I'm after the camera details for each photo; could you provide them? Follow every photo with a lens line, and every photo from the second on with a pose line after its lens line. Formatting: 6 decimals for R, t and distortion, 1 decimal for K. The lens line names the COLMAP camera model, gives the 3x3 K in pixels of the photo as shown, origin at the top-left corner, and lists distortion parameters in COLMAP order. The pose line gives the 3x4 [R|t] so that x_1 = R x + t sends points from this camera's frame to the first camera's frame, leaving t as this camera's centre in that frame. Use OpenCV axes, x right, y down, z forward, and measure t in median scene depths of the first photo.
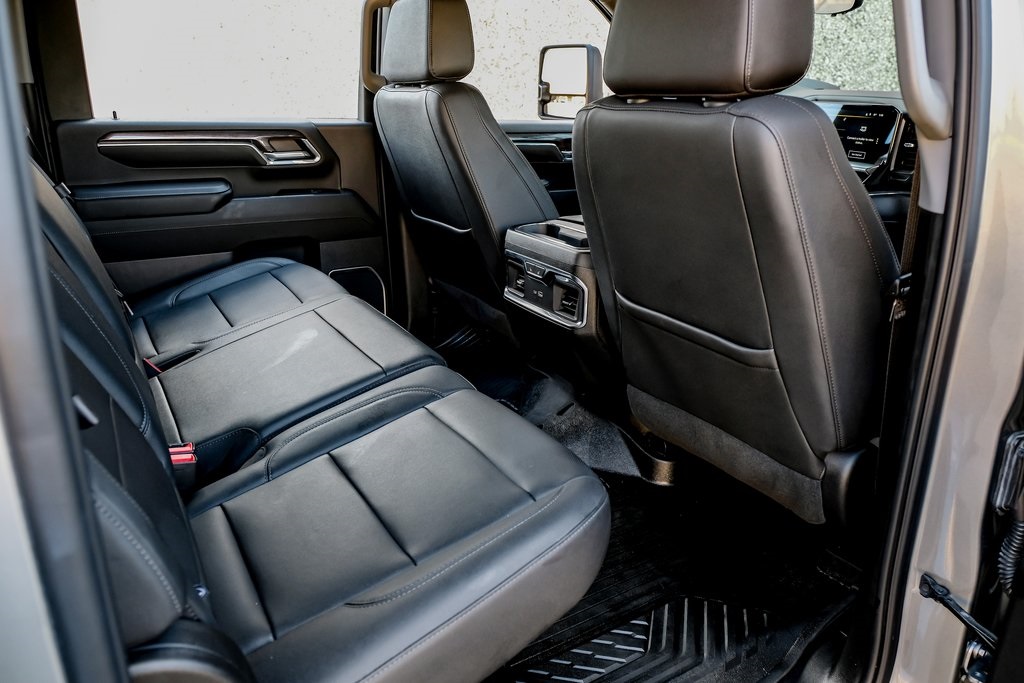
lens RADIAL K [[703.1, 0, 513.8], [0, 703.1, 340.2], [0, 0, 1]] dist [-0.018428, 0.002557]
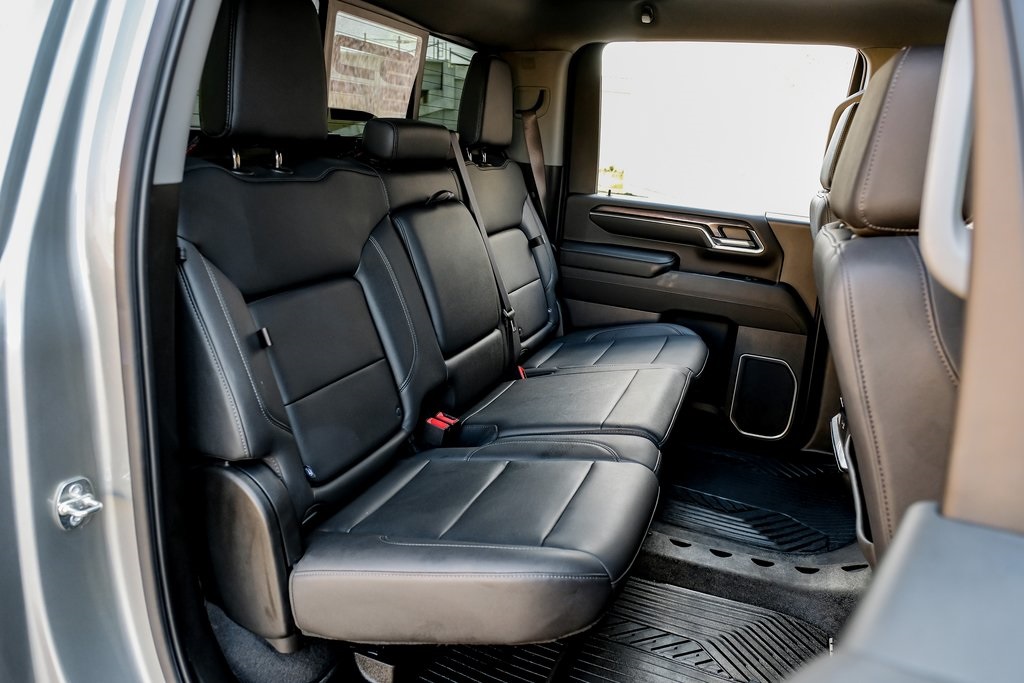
lens RADIAL K [[703.1, 0, 511.6], [0, 703.1, 341.8], [0, 0, 1]] dist [-0.018428, 0.002557]
pose [[0.604397, 0.246445, -0.757608, 0.347169], [-0.328713, 0.943375, 0.044637, -0.053666], [0.725708, 0.222057, 0.651182, 0.069156]]
